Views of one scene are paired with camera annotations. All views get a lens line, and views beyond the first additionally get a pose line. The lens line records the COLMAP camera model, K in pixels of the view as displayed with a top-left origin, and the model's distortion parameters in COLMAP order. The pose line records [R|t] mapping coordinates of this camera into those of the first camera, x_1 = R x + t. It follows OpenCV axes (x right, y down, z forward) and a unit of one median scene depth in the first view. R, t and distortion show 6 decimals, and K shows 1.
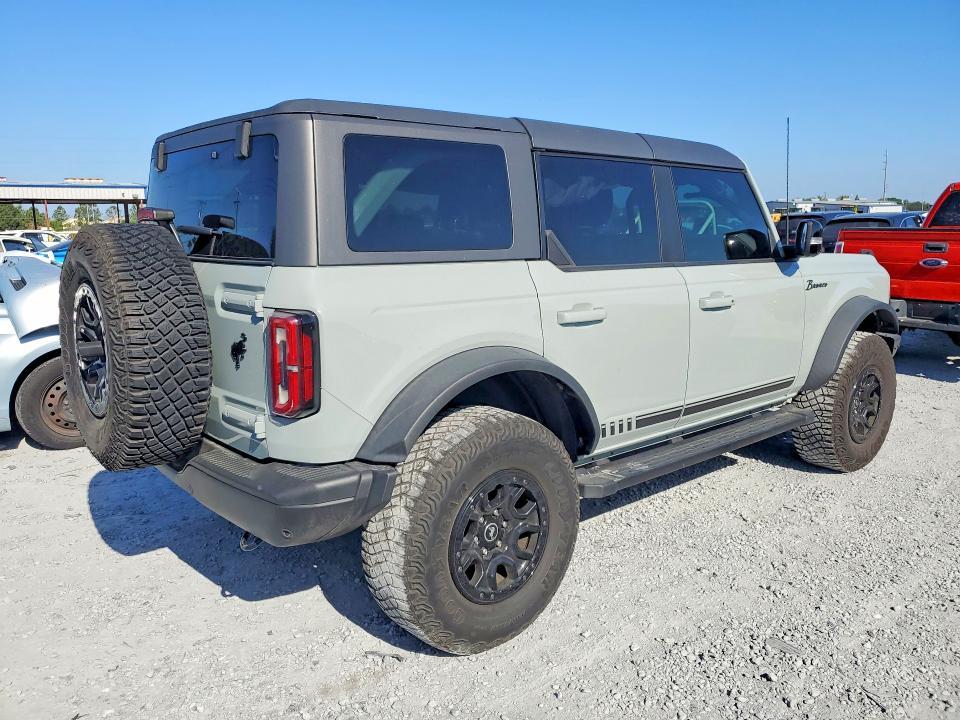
lens RADIAL K [[761.4, 0, 480.0], [0, 761.4, 360.0], [0, 0, 1]] dist [0.024033, 0.001213]
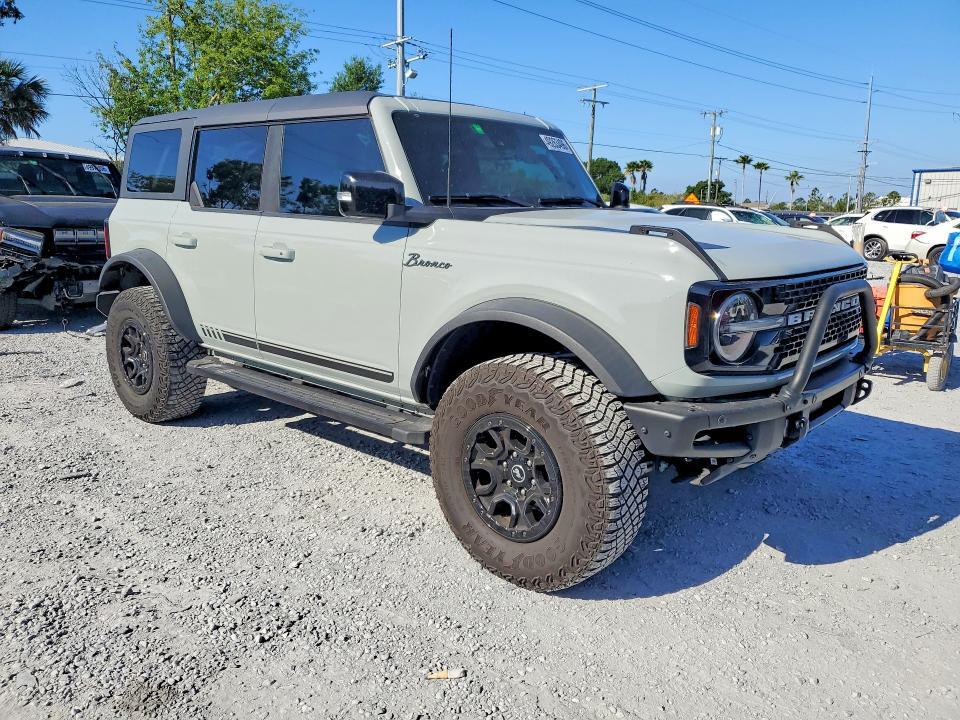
lens RADIAL K [[761.4, 0, 480.0], [0, 761.4, 360.0], [0, 0, 1]] dist [0.024033, 0.001213]
pose [[0.130671, 0.220290, -0.966642, 1.390268], [-0.181539, 0.963834, 0.195109, -0.189316], [0.974663, 0.149989, 0.165936, 1.126118]]
